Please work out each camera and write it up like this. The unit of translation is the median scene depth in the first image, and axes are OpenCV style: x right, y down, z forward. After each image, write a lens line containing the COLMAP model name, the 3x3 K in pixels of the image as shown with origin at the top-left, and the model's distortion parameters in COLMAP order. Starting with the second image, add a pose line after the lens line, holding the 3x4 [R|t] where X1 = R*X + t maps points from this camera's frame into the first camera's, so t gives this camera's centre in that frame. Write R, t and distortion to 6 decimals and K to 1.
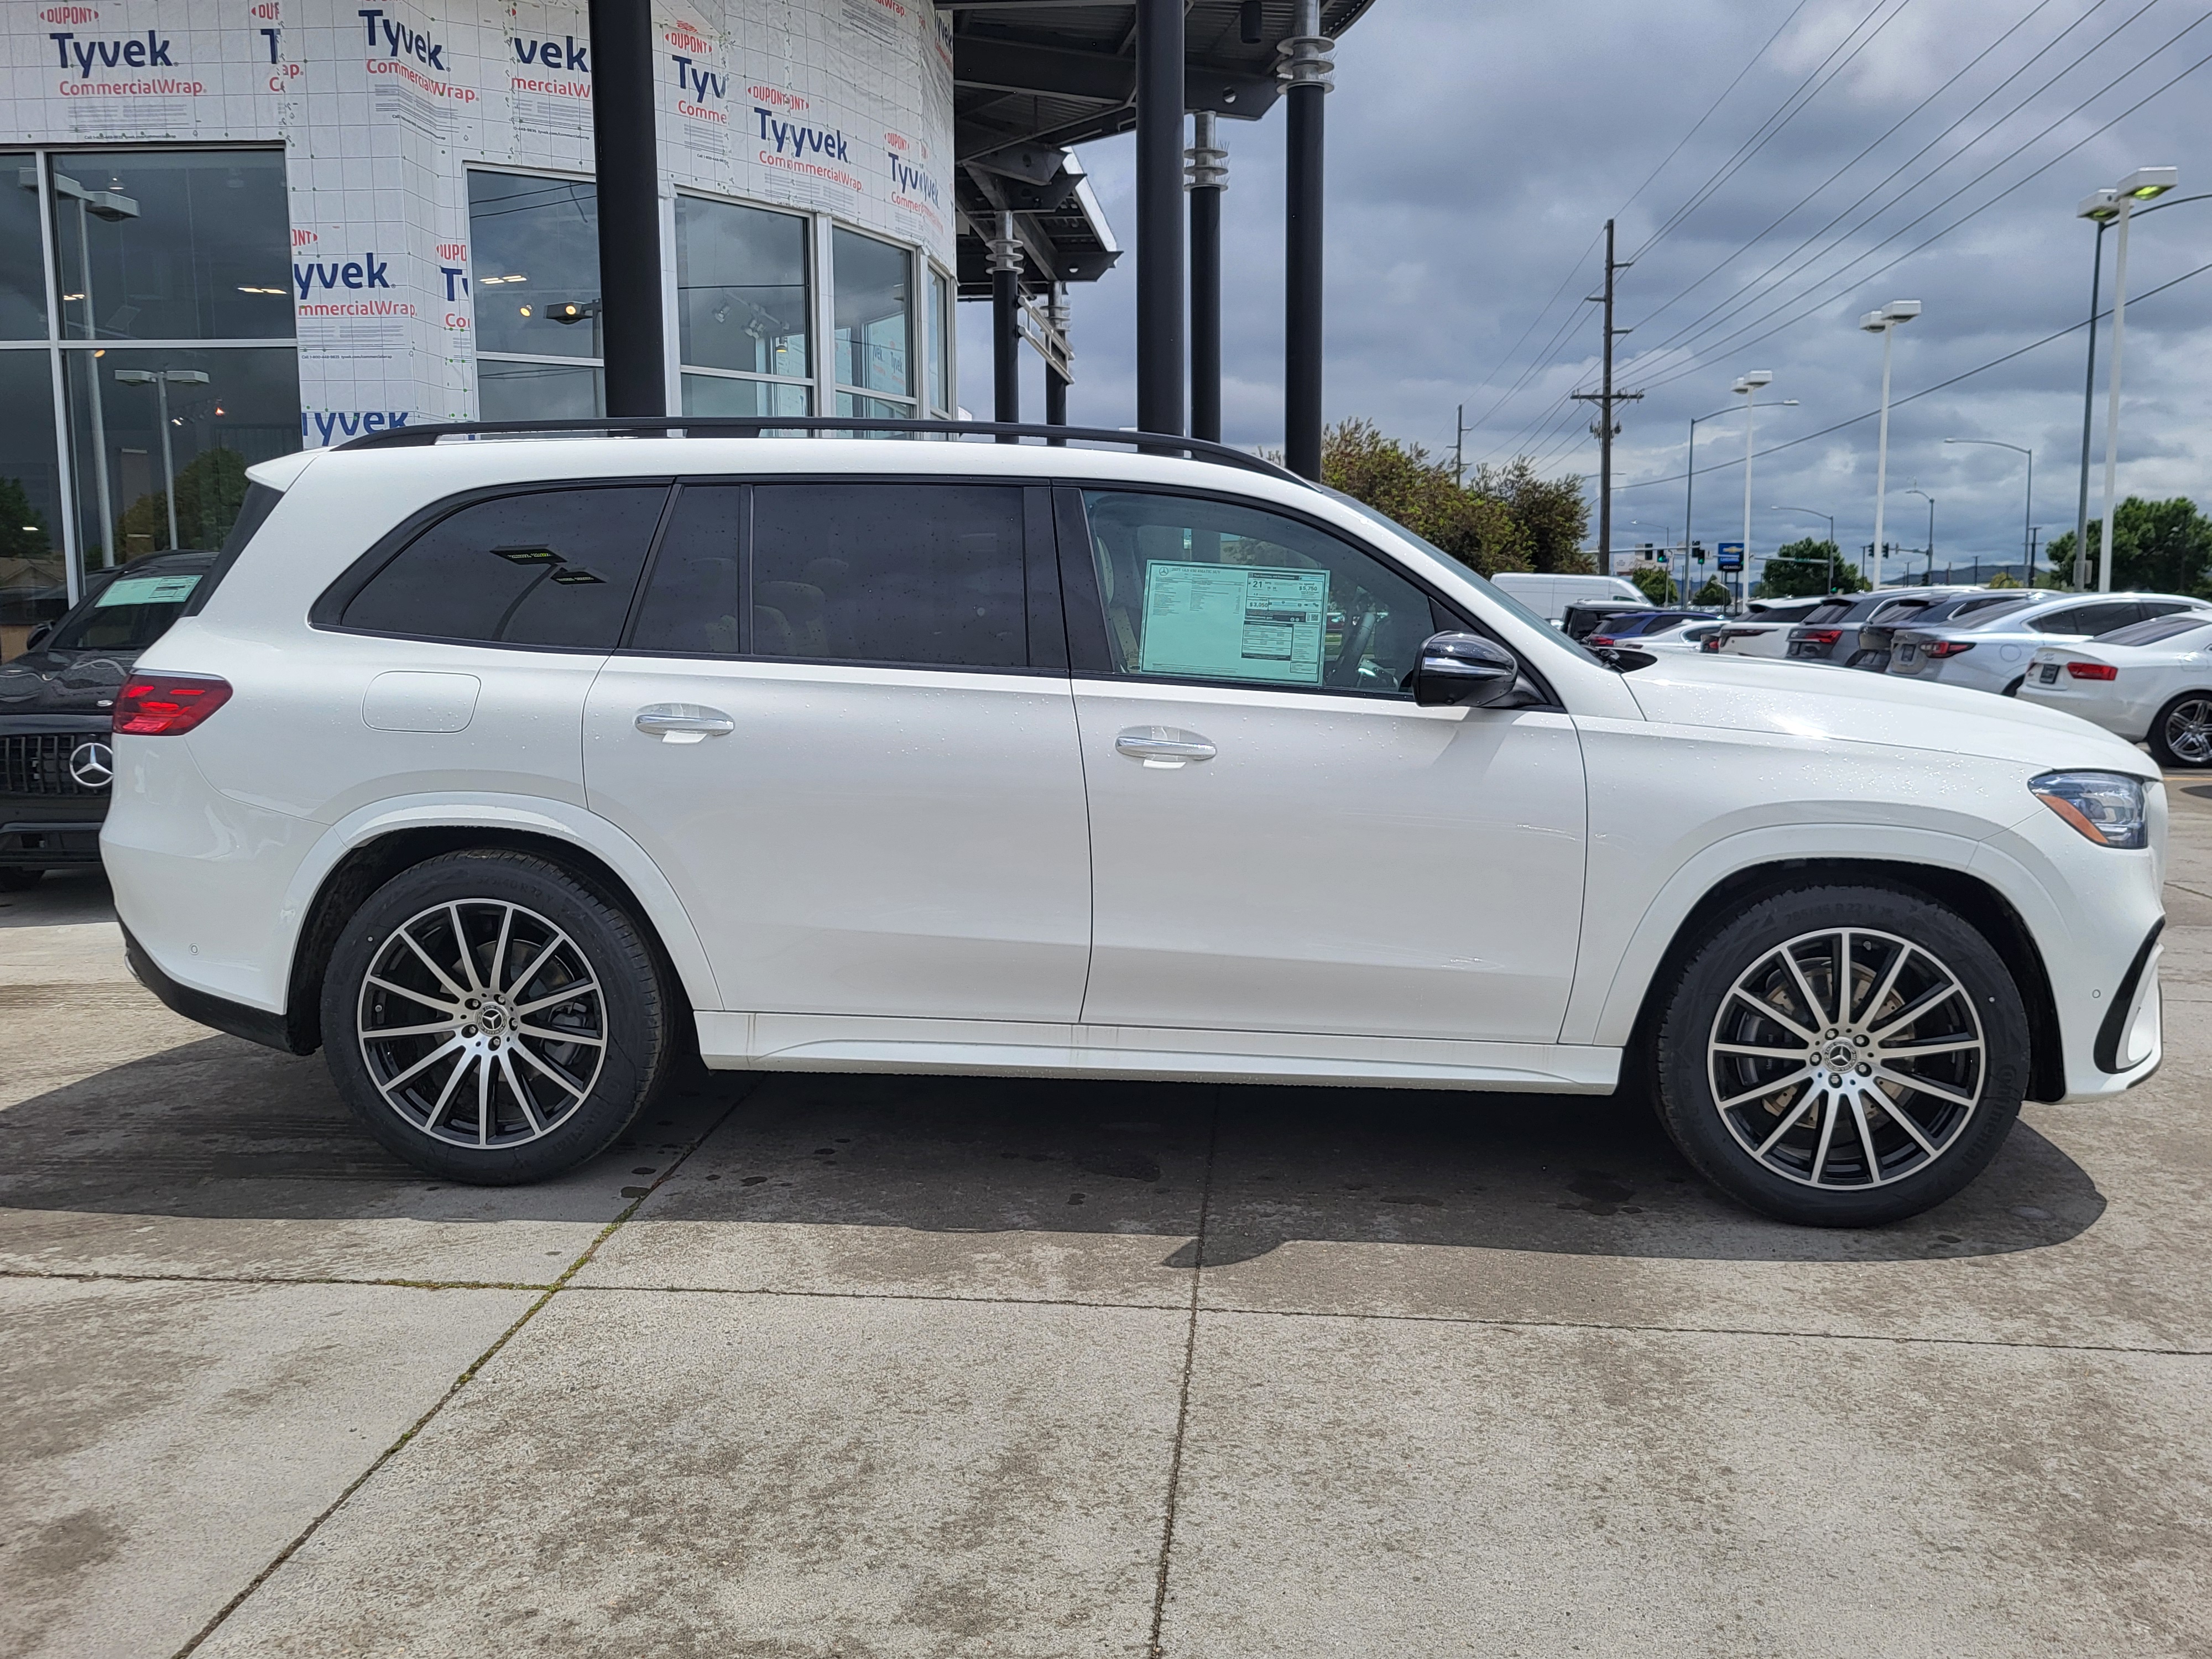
lens RADIAL K [[1858.1, 0, 1160.8], [0, 1858.1, 822.8], [0, 0, 1]] dist [0.052358, -0.017109]
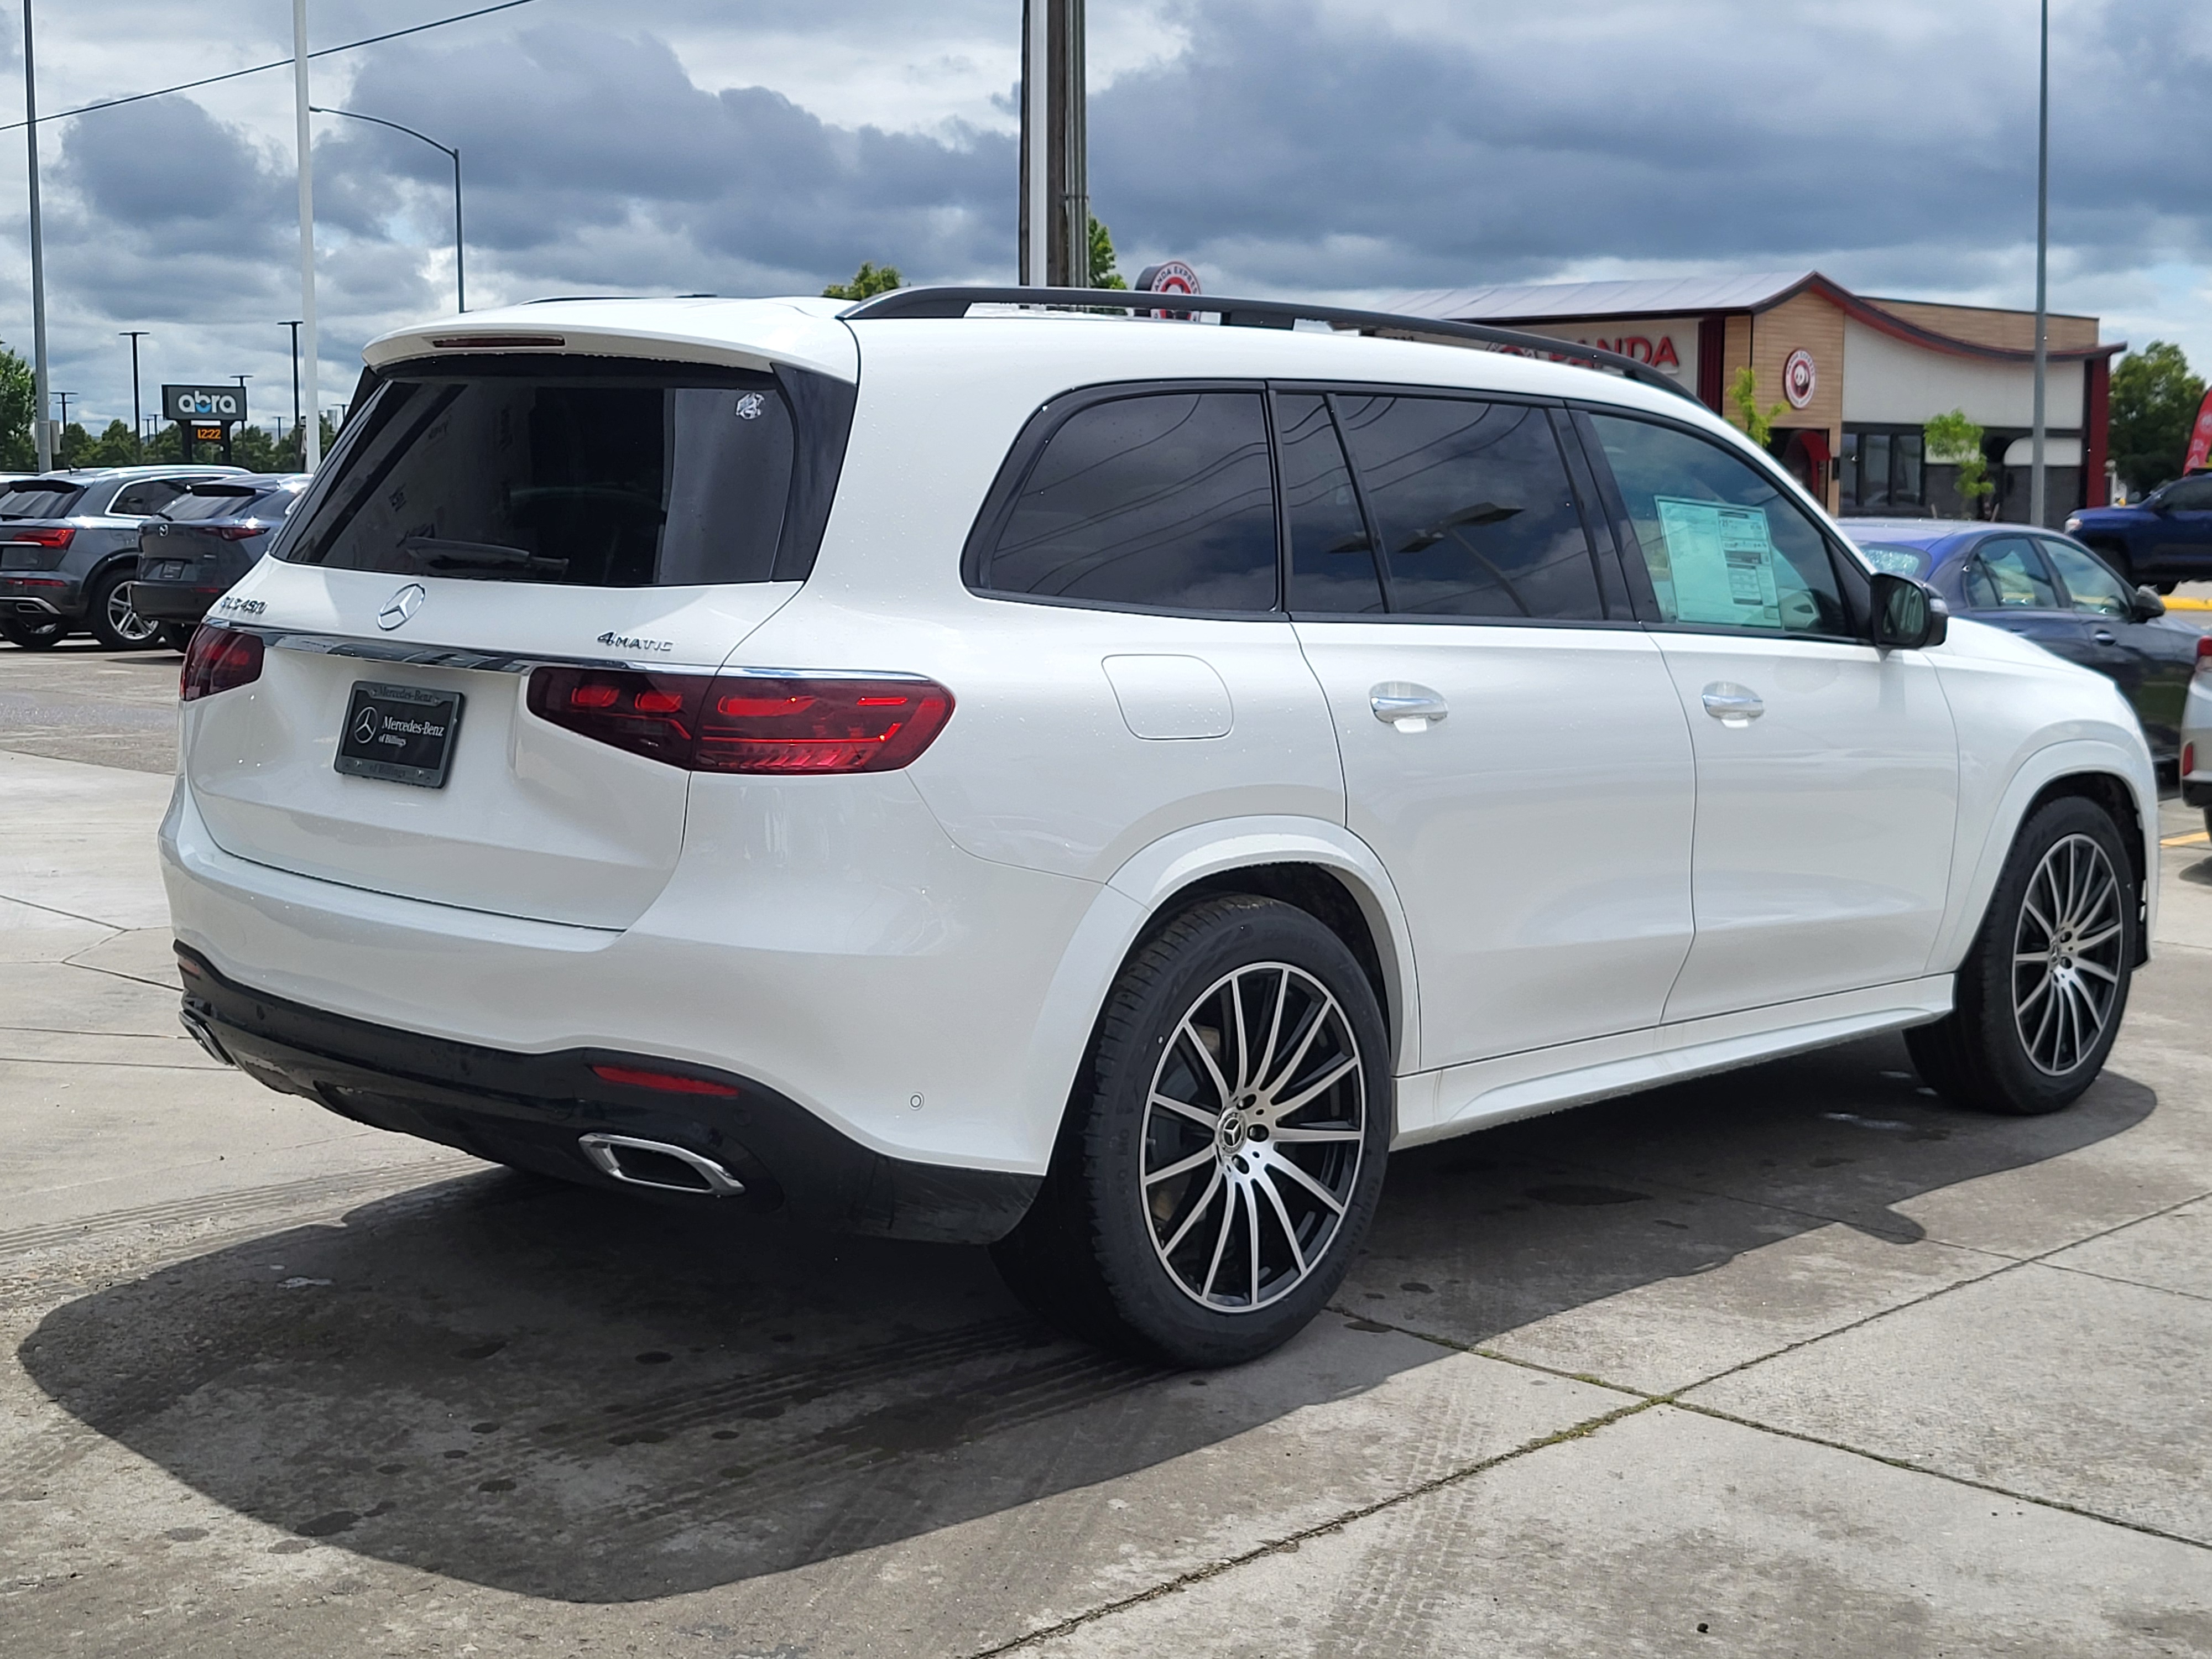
lens RADIAL K [[2916.9, 0, 1106.0], [0, 2916.9, 829.5], [0, 0, 1]] dist [0.025718, 0.062990]
pose [[0.633174, -0.084448, 0.769389, -1.291279], [0.081253, 0.995790, 0.042430, -0.065071], [-0.769733, 0.035649, 0.637370, 0.329620]]
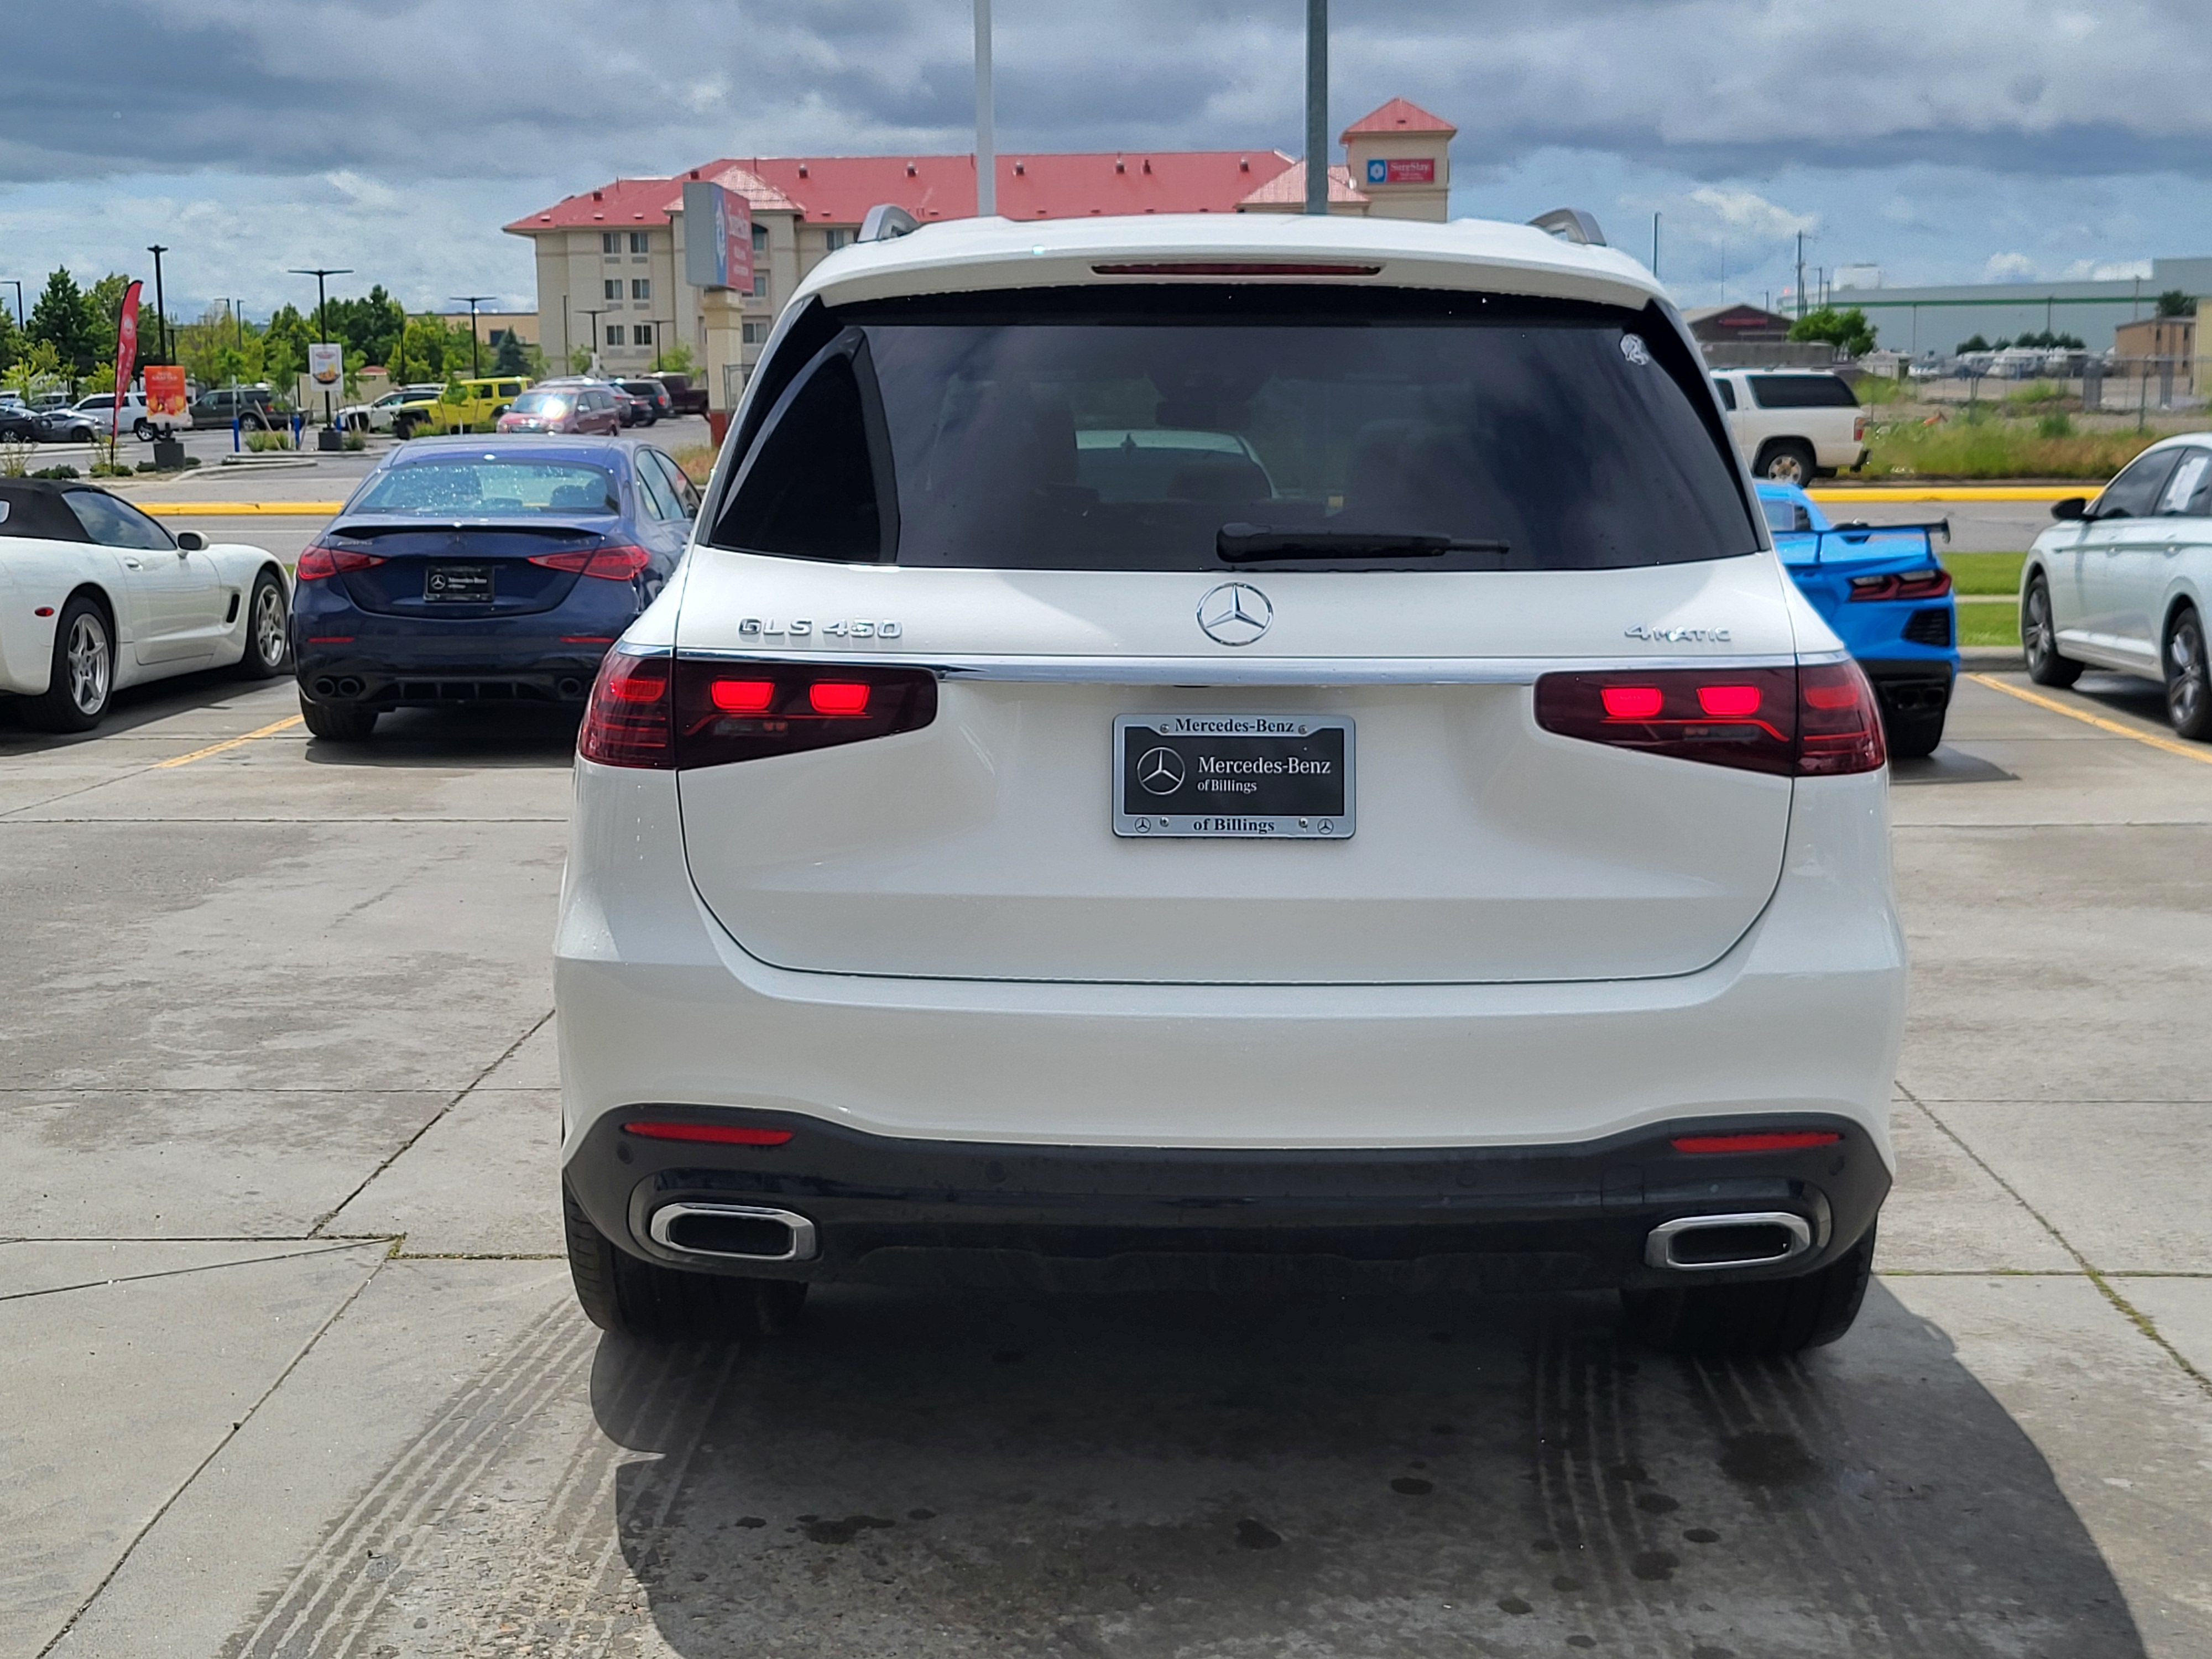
lens RADIAL K [[2916.9, 0, 1106.0], [0, 2916.9, 829.5], [0, 0, 1]] dist [0.025718, 0.062990]
pose [[-0.043092, -0.147681, 0.988096, -1.456821], [0.128997, 0.979913, 0.152084, -0.197999], [-0.990708, 0.134015, -0.023176, 1.312129]]
